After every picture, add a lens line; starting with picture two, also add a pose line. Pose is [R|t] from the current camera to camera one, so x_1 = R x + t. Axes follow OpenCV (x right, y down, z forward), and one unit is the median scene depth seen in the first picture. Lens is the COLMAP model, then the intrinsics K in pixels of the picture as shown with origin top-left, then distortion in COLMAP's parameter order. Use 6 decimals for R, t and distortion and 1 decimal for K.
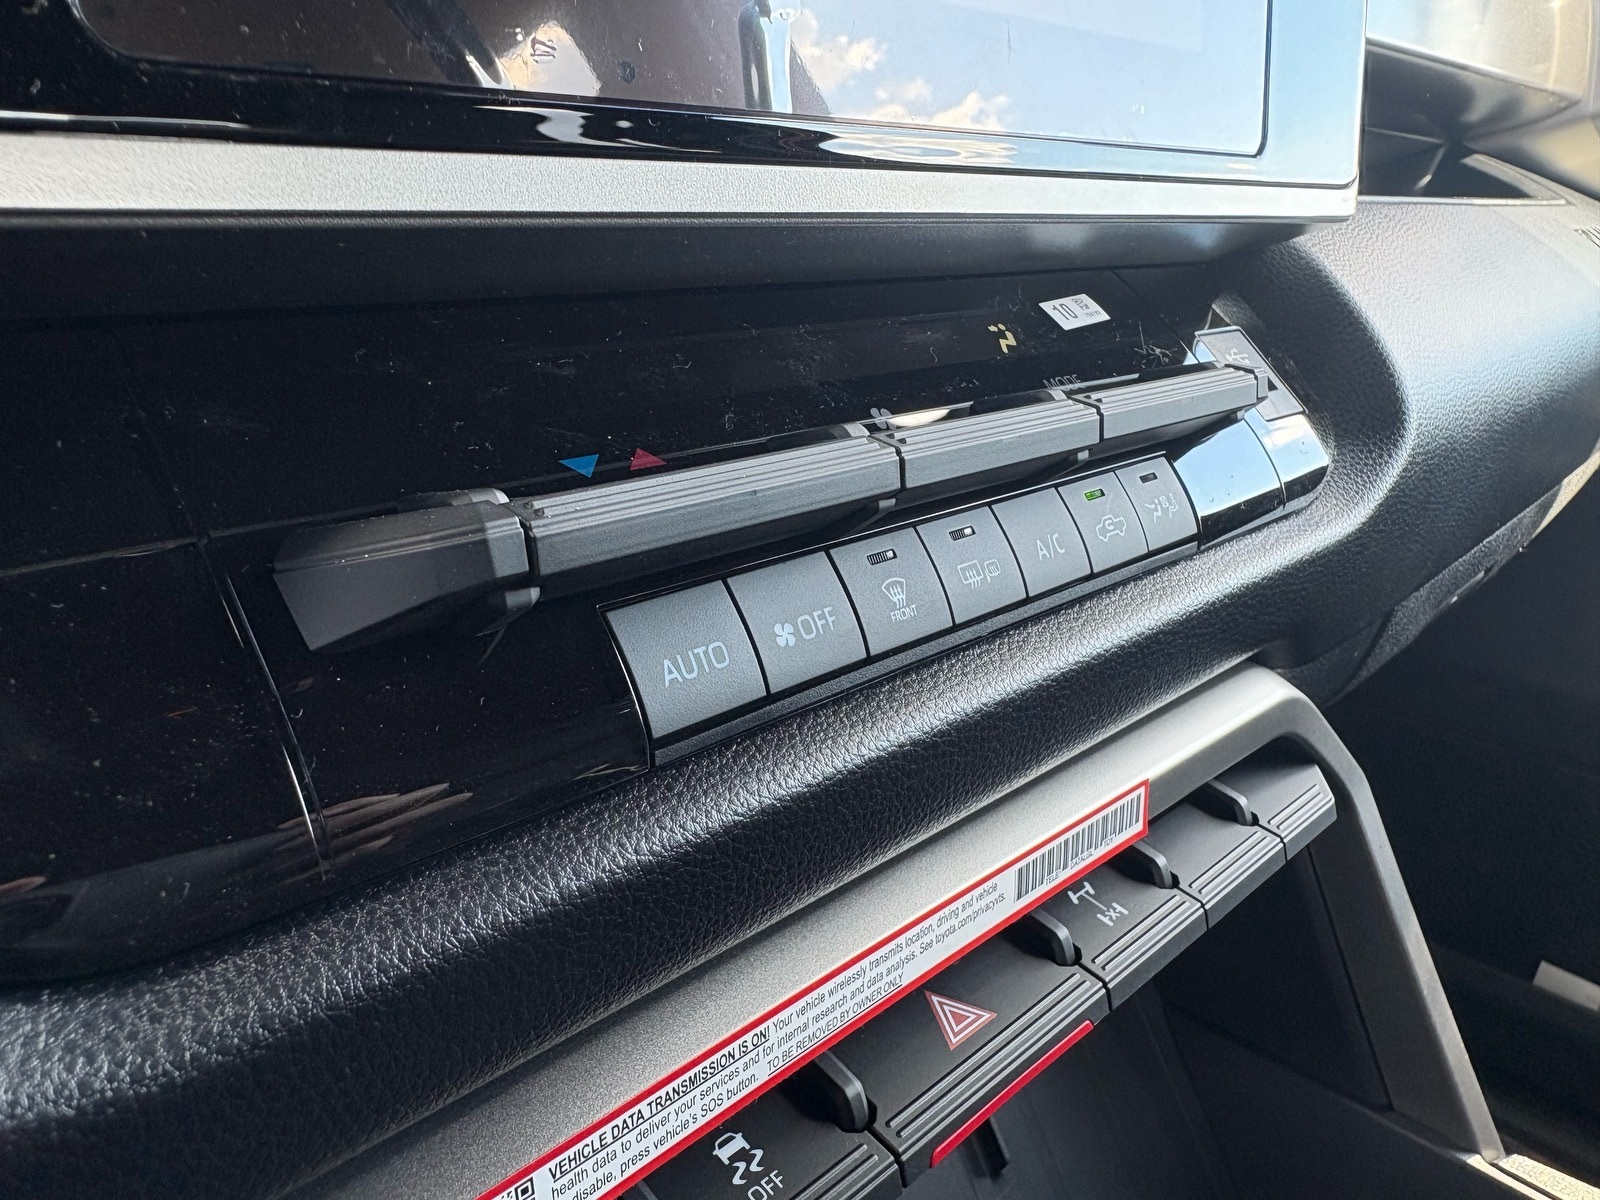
lens RADIAL K [[1078.4, 0, 710.6], [0, 1078.4, 592.9], [0, 0, 1]] dist [-0.004848, -0.002611]
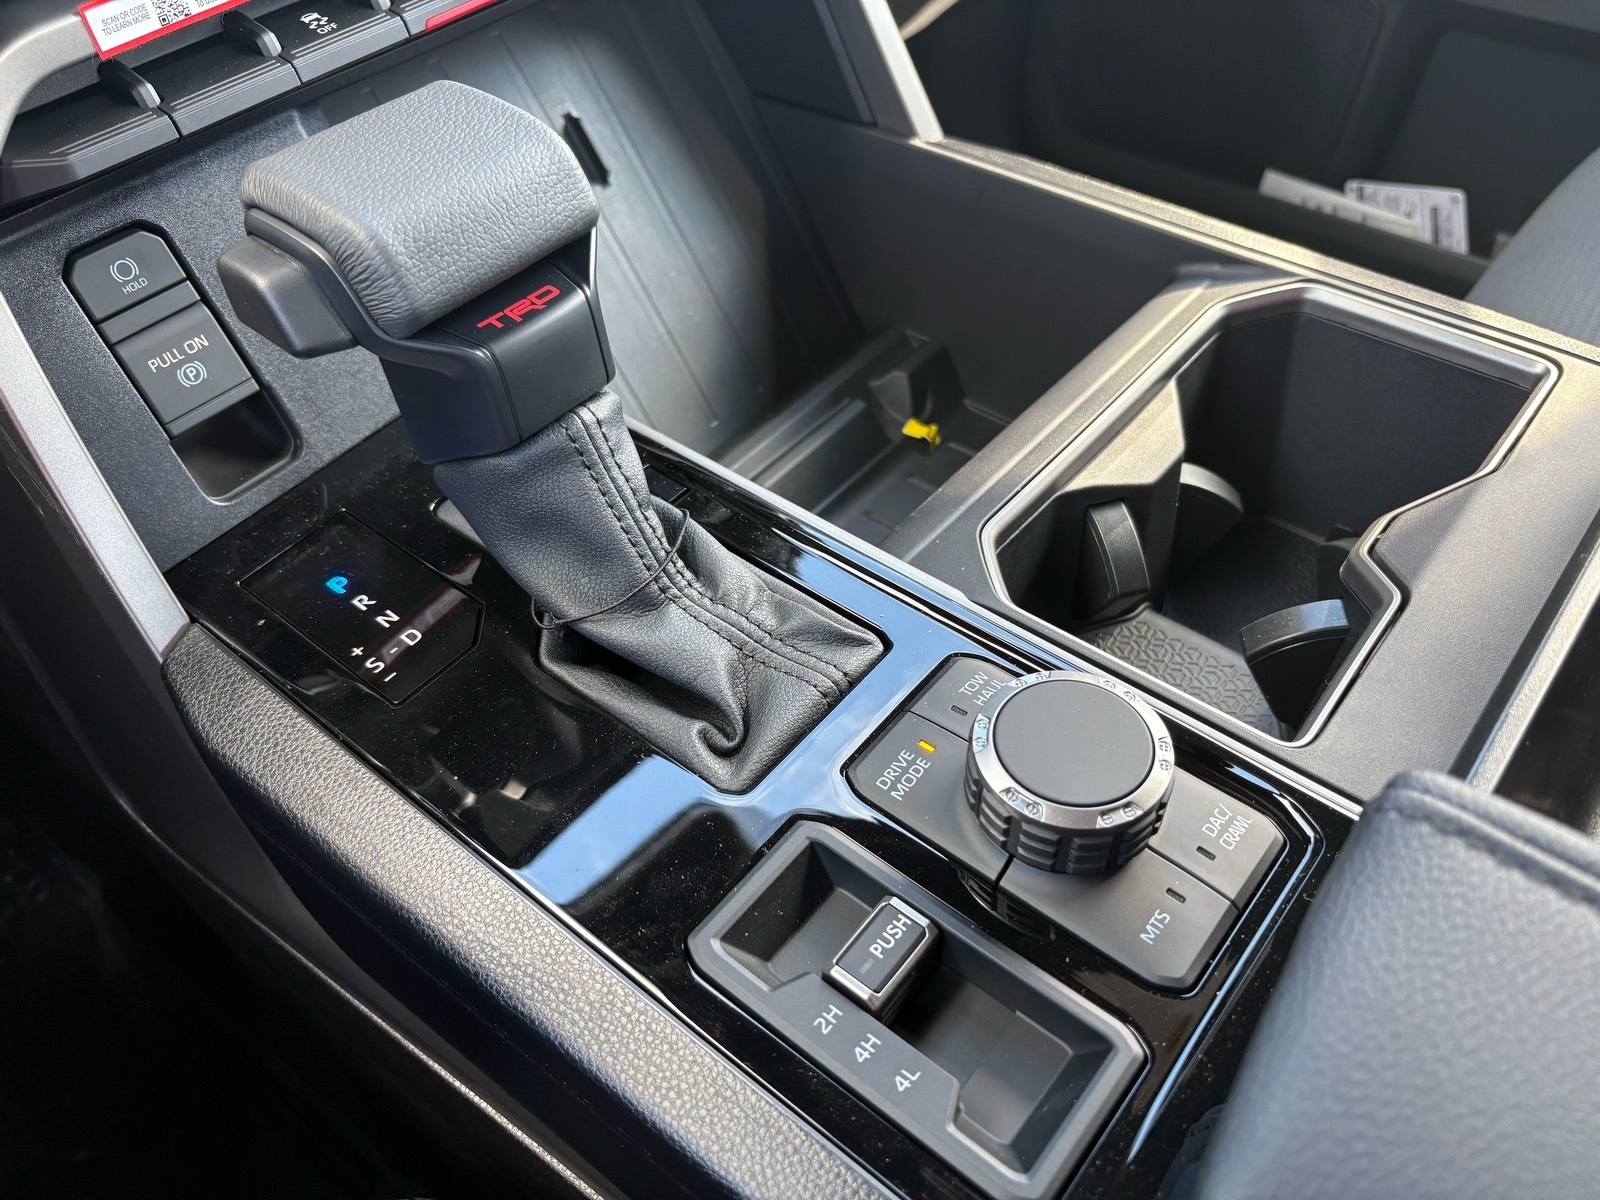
lens RADIAL K [[1228.1, 0, 812.1], [0, 1228.1, 603.2], [0, 0, 1]] dist [0.002378, 0.030382]
pose [[0.983006, -0.159728, 0.090479, 0.389021], [0.102001, 0.885032, 0.454218, 0.388284], [-0.152628, -0.437270, 0.886284, -1.127277]]
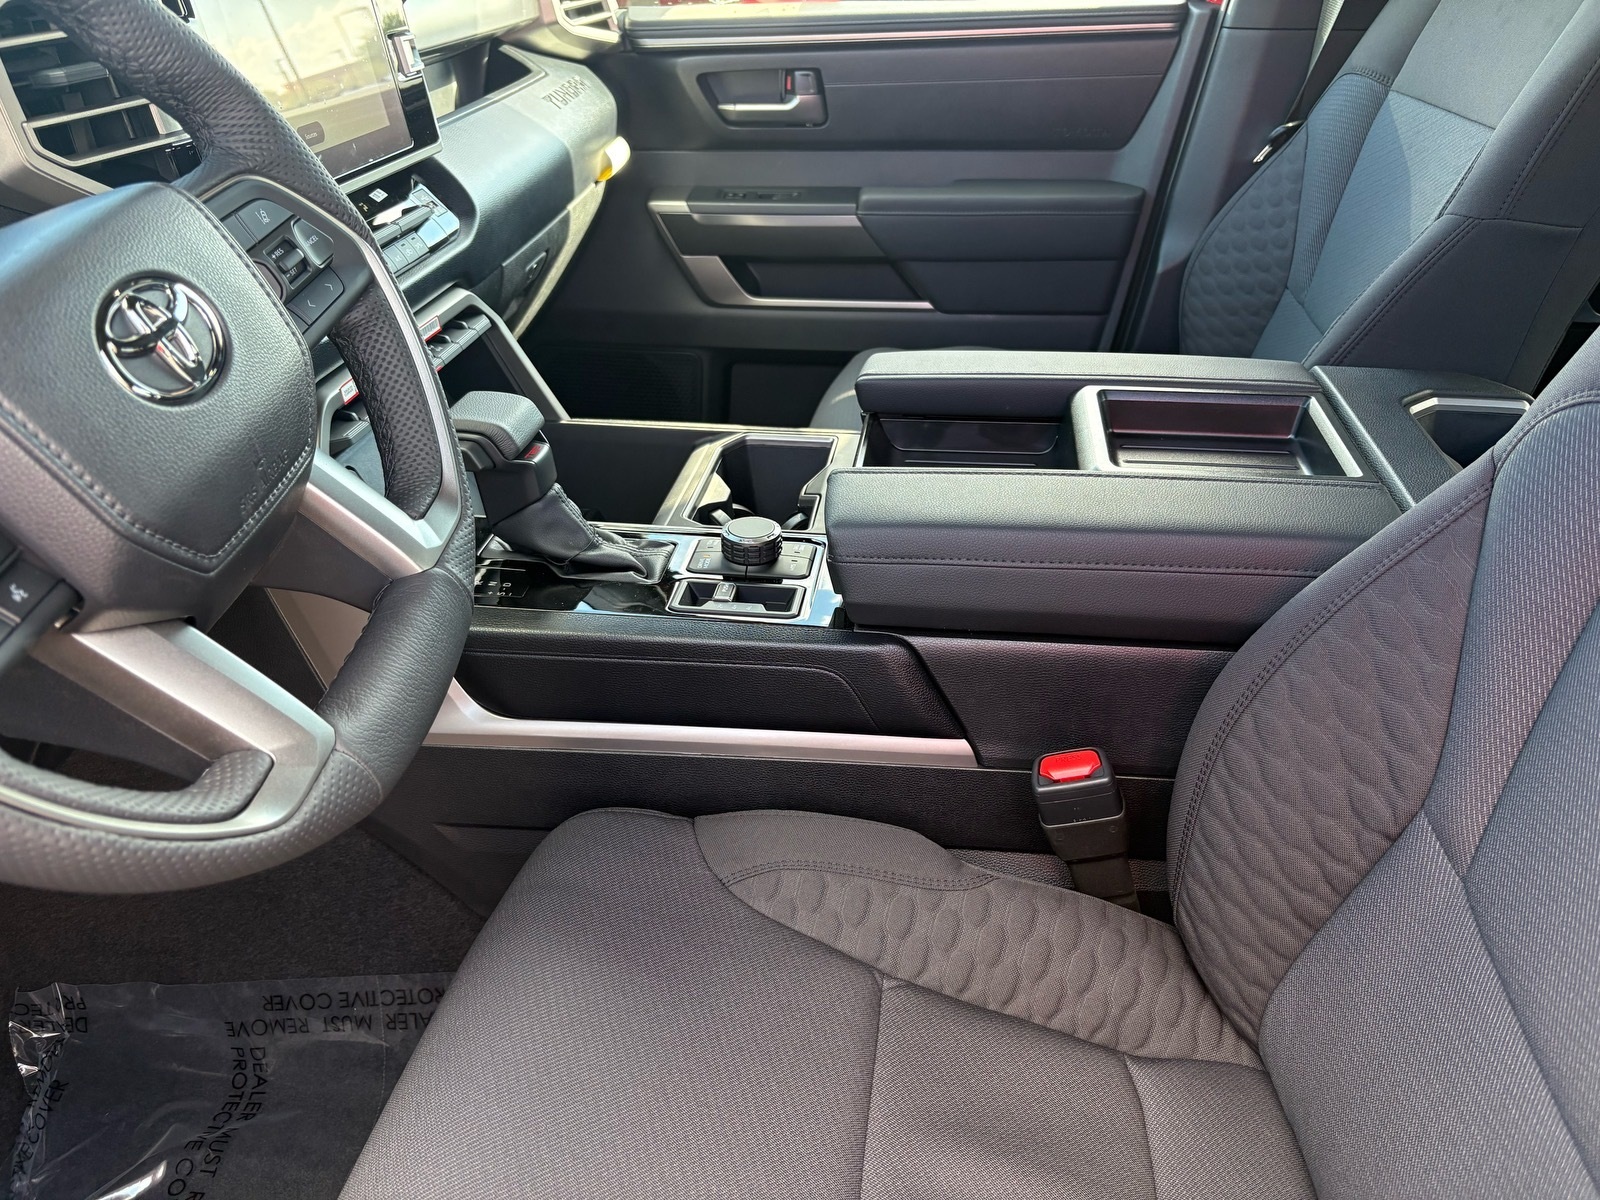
lens RADIAL K [[1214.1, 0, 800.0], [0, 1214.1, 600.0], [0, 0, 1]] dist [0.048644, -0.061276]
pose [[0.748628, -0.343222, 0.567235, -1.512102], [0.238836, 0.937740, 0.252194, 0.341137], [-0.618477, -0.053323, 0.783992, -3.425718]]
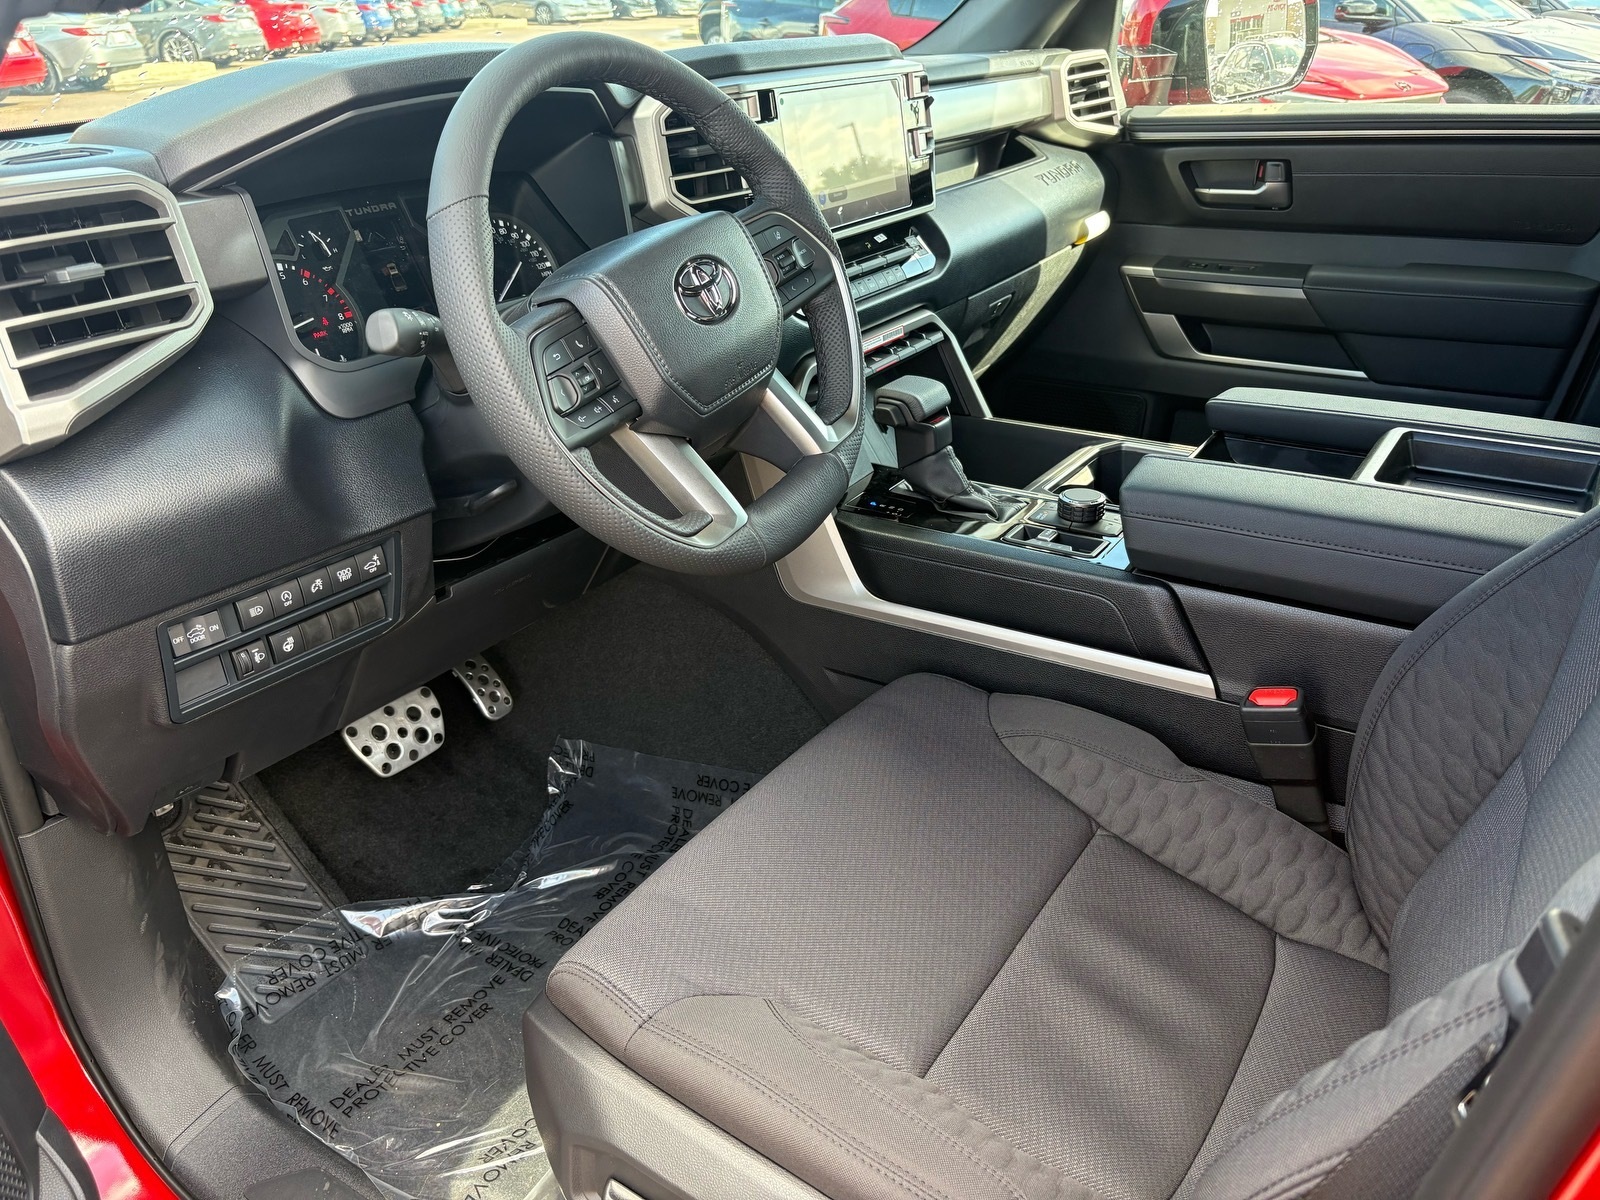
lens RADIAL K [[1228.1, 0, 812.1], [0, 1228.1, 603.2], [0, 0, 1]] dist [0.002378, 0.030382]
pose [[0.959655, -0.154230, 0.235106, -1.745881], [0.128175, 0.984166, 0.122431, 0.745542], [-0.250266, -0.087357, 0.964228, -5.092994]]
